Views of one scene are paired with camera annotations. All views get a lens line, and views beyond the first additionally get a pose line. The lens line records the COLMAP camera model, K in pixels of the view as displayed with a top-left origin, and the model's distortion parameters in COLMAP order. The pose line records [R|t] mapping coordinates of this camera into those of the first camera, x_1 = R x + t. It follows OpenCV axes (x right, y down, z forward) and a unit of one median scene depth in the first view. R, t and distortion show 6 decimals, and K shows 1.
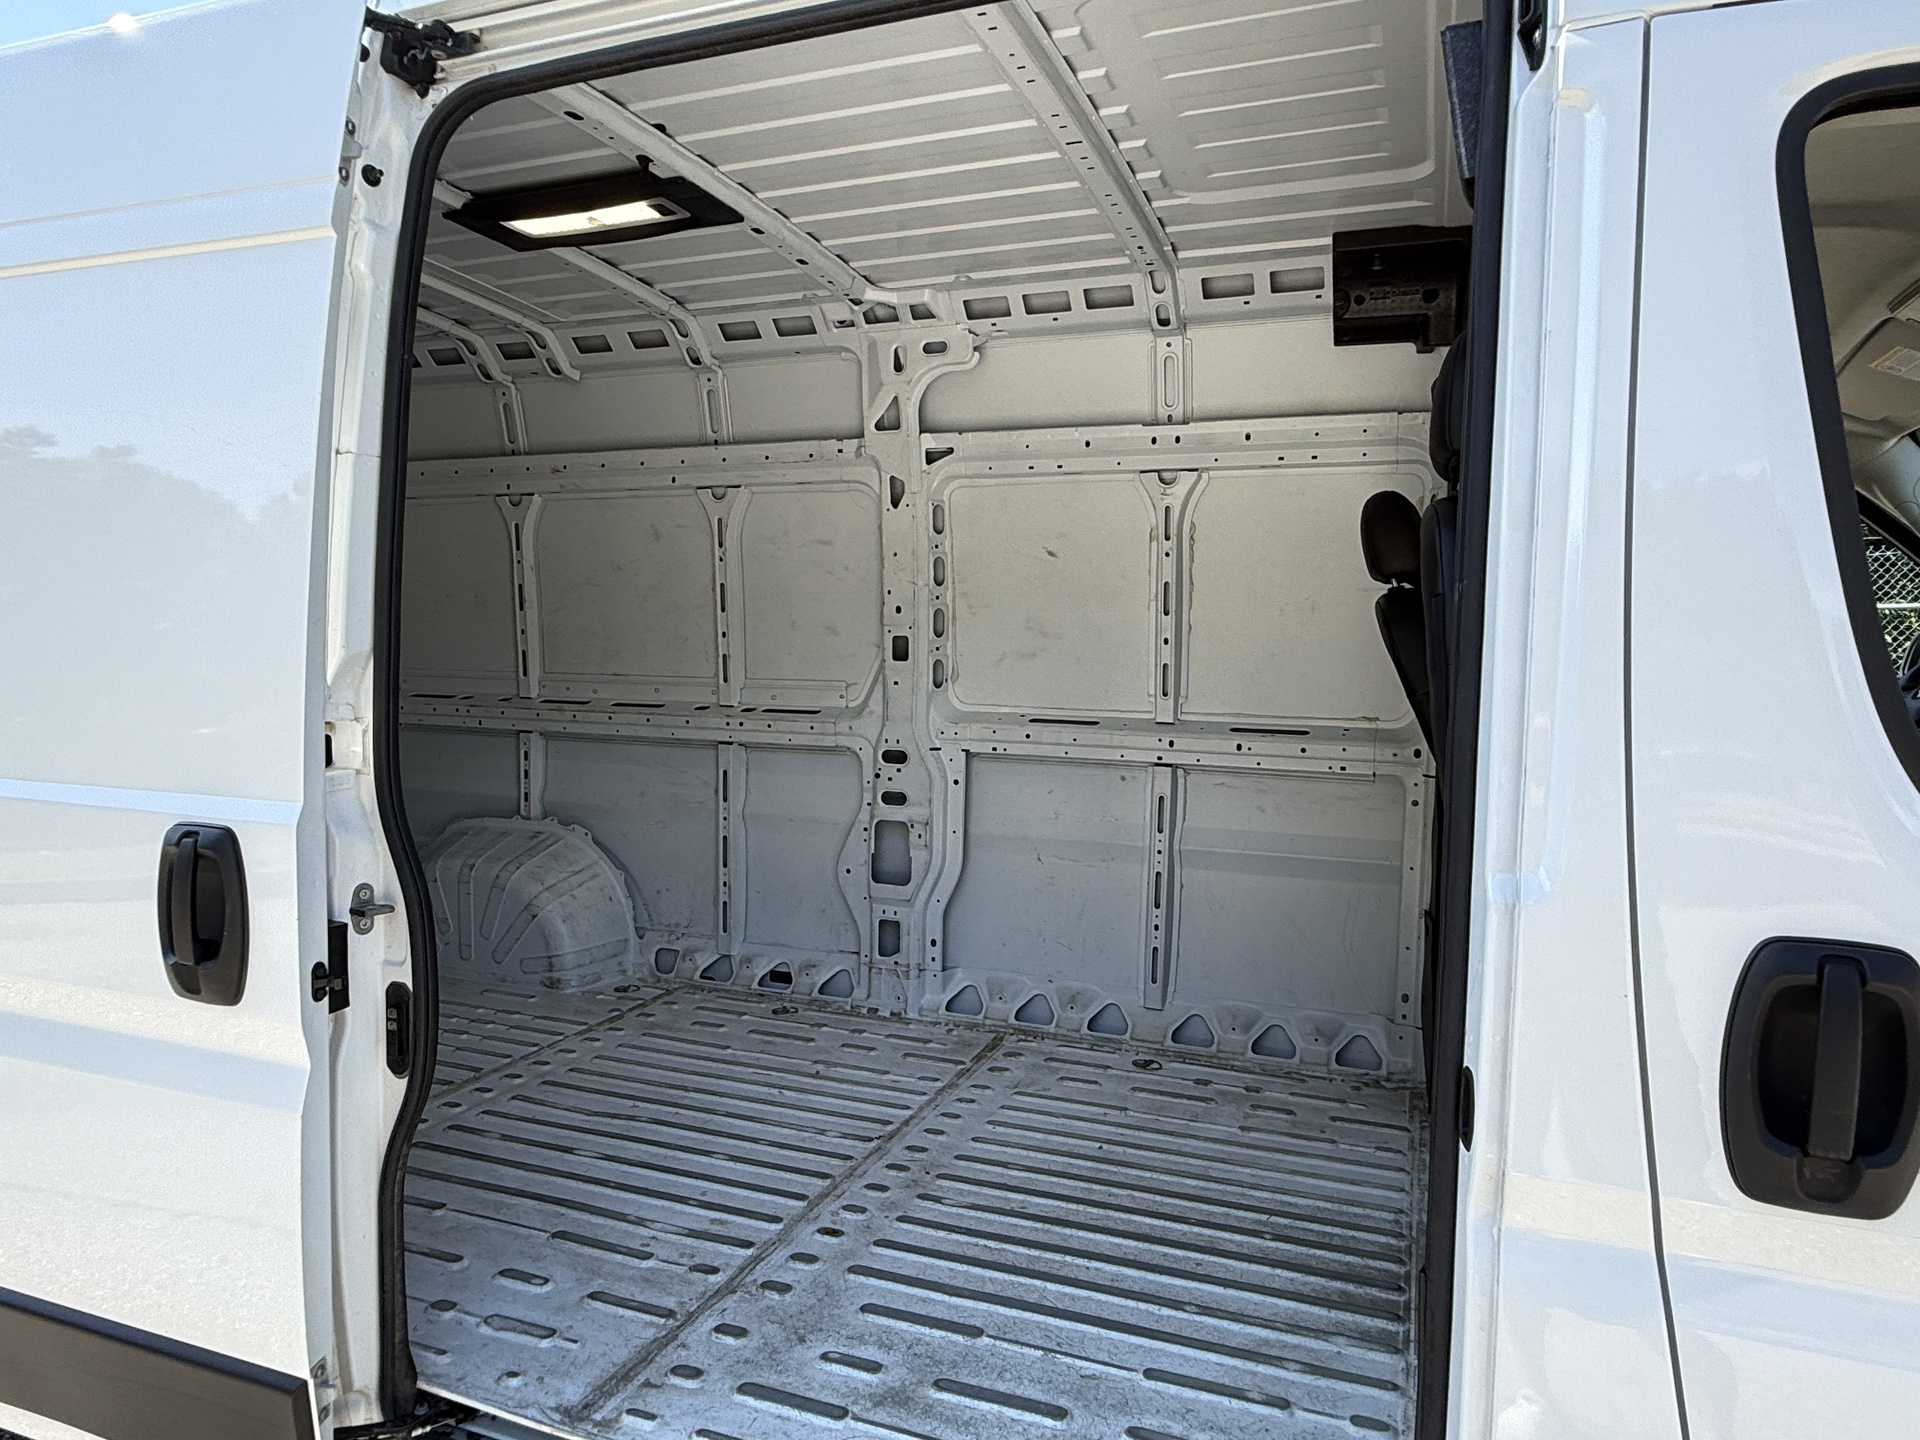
lens RADIAL K [[1215.2, 0, 959.6], [0, 1215.2, 737.2], [0, 0, 1]] dist [0.000648, 0.003356]
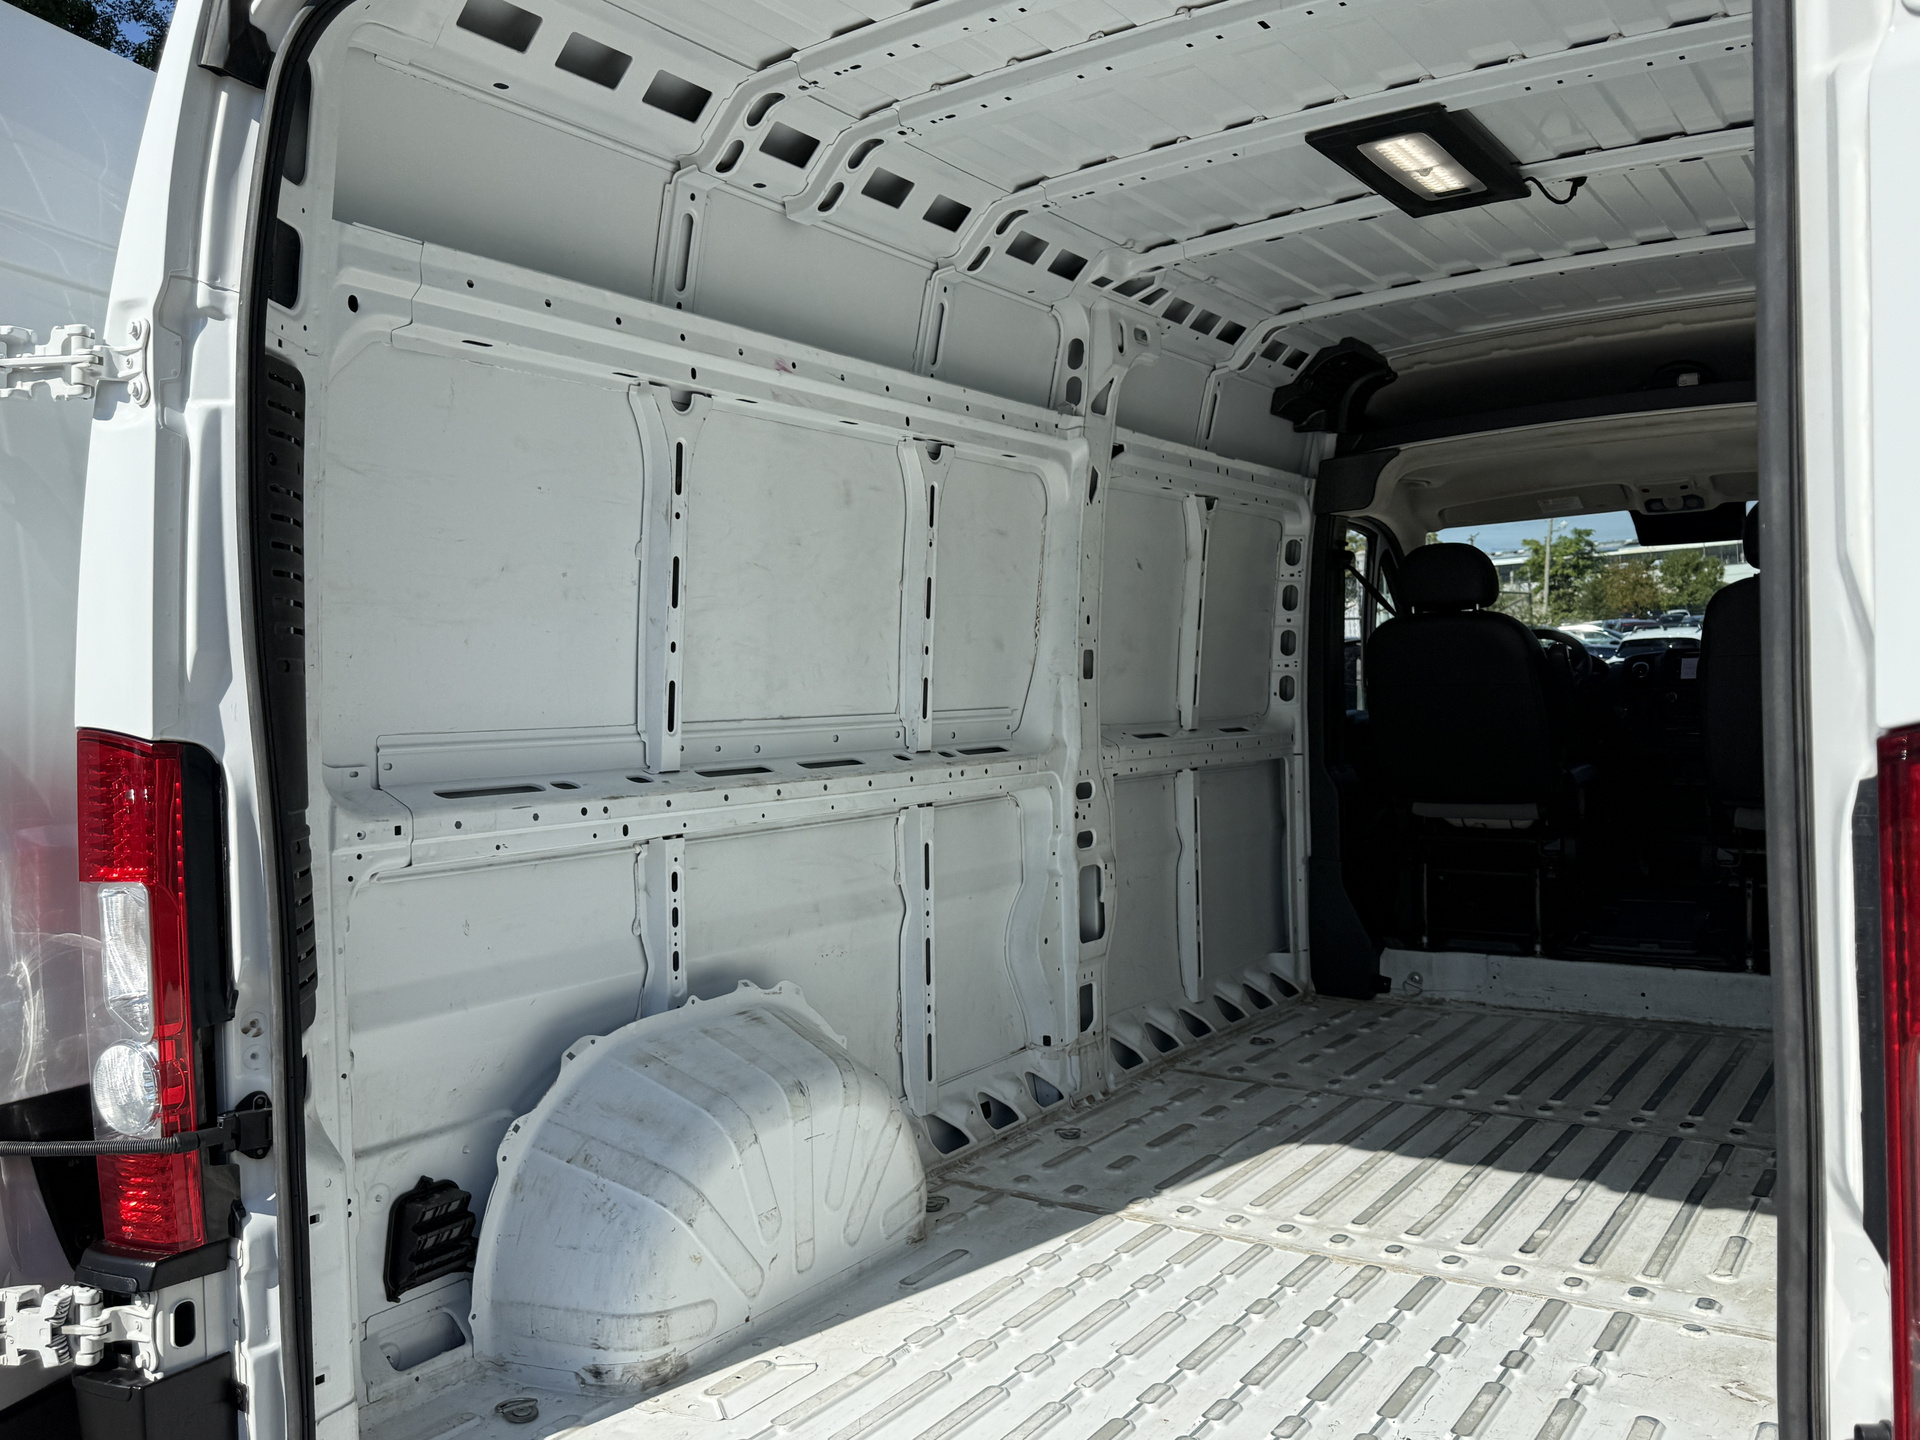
lens RADIAL K [[1587.7, 0, 944.0], [0, 1587.7, 709.4], [0, 0, 1]] dist [0.078933, -0.113937]
pose [[0.216509, -0.038258, 0.975531, -1.346828], [0.096195, 0.995206, 0.017680, -0.081294], [-0.971530, 0.090013, 0.219151, 0.980913]]
